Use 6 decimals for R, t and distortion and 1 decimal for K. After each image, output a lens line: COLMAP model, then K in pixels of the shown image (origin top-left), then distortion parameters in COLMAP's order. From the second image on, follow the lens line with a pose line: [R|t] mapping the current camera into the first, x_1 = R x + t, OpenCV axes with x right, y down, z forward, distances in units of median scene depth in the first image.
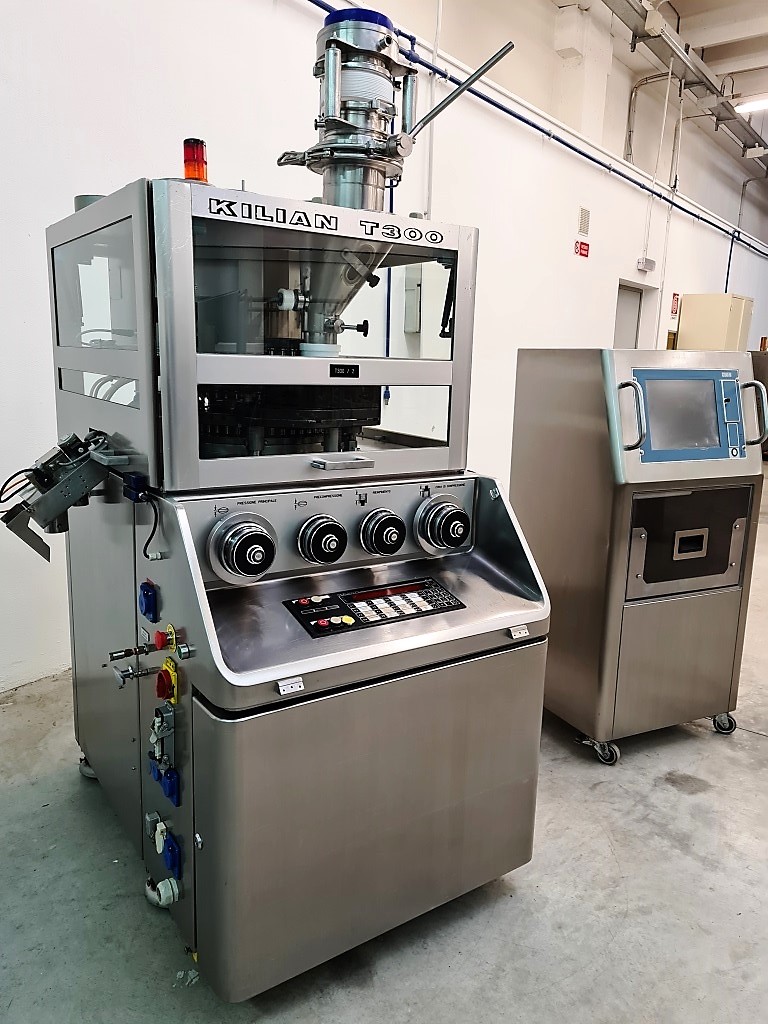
lens RADIAL K [[772.2, 0, 384.0], [0, 772.2, 512.0], [0, 0, 1]] dist [0.045555, -0.002255]
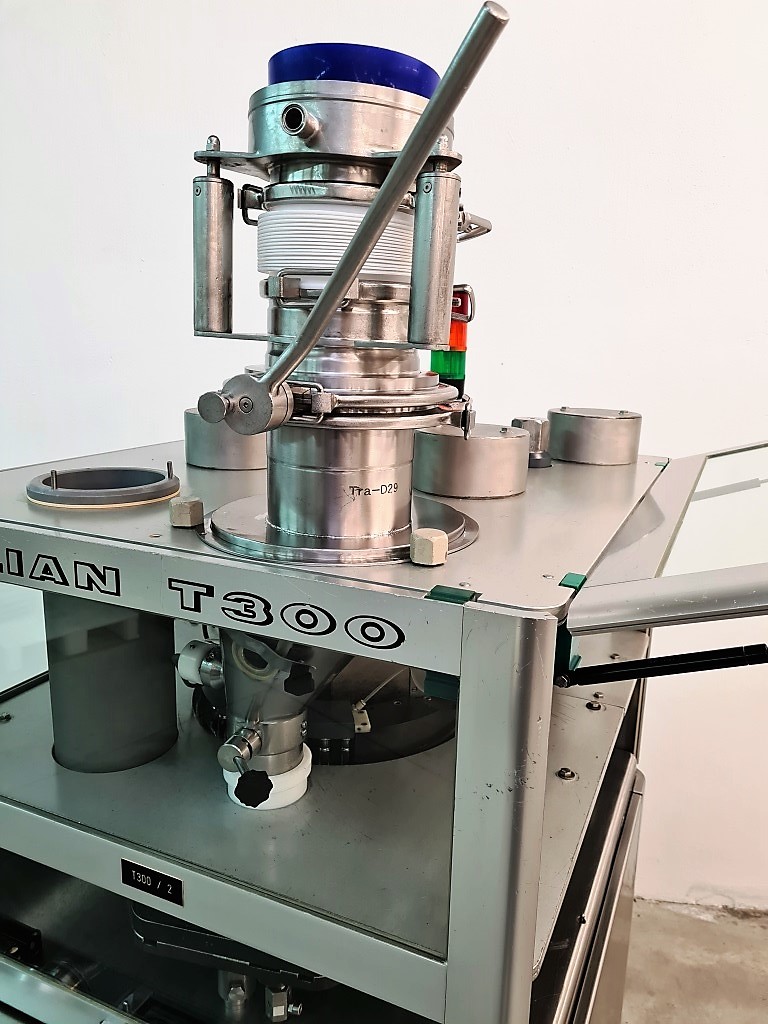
lens RADIAL K [[774.9, 0, 405.9], [0, 774.9, 500.2], [0, 0, 1]] dist [0.035995, -0.005374]
pose [[0.530298, 0.162454, -0.832101, 0.367774], [-0.185362, 0.979941, 0.073186, -0.462246], [0.827300, 0.115430, 0.549774, 0.859105]]
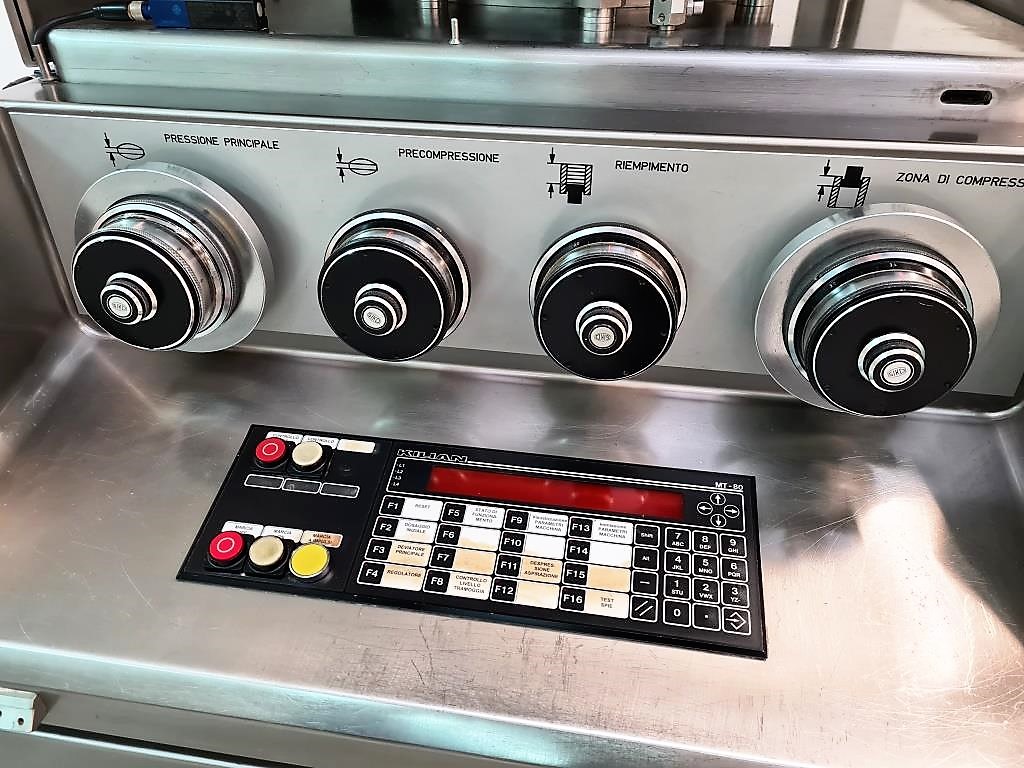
lens RADIAL K [[774.9, 0, 512.0], [0, 774.9, 384.0], [0, 0, 1]] dist [0.035995, -0.005374]
pose [[0.718947, 0.363463, -0.592460, 0.172393], [-0.110297, 0.901240, 0.419049, -0.073100], [0.686258, -0.235927, 0.688033, 0.777986]]
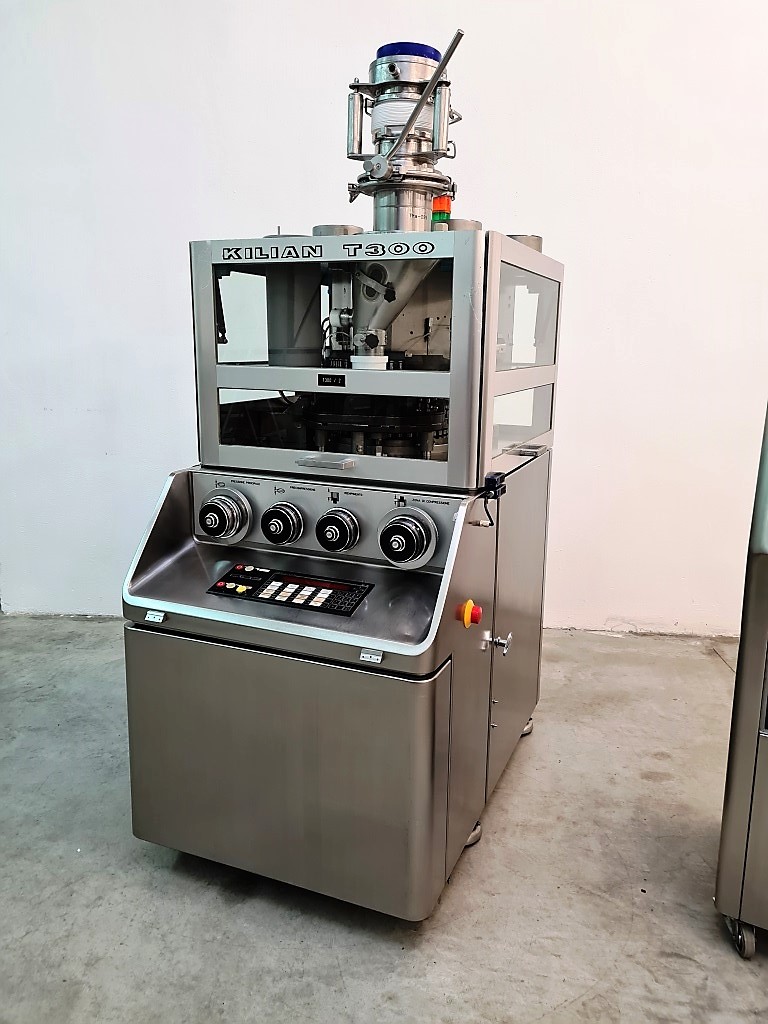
lens RADIAL K [[774.9, 0, 405.9], [0, 774.9, 500.2], [0, 0, 1]] dist [0.035995, -0.005374]
pose [[0.553853, 0.145155, -0.819864, 0.960002], [-0.166590, 0.984094, 0.061693, -0.100271], [0.815778, 0.102412, 0.569225, 0.474600]]
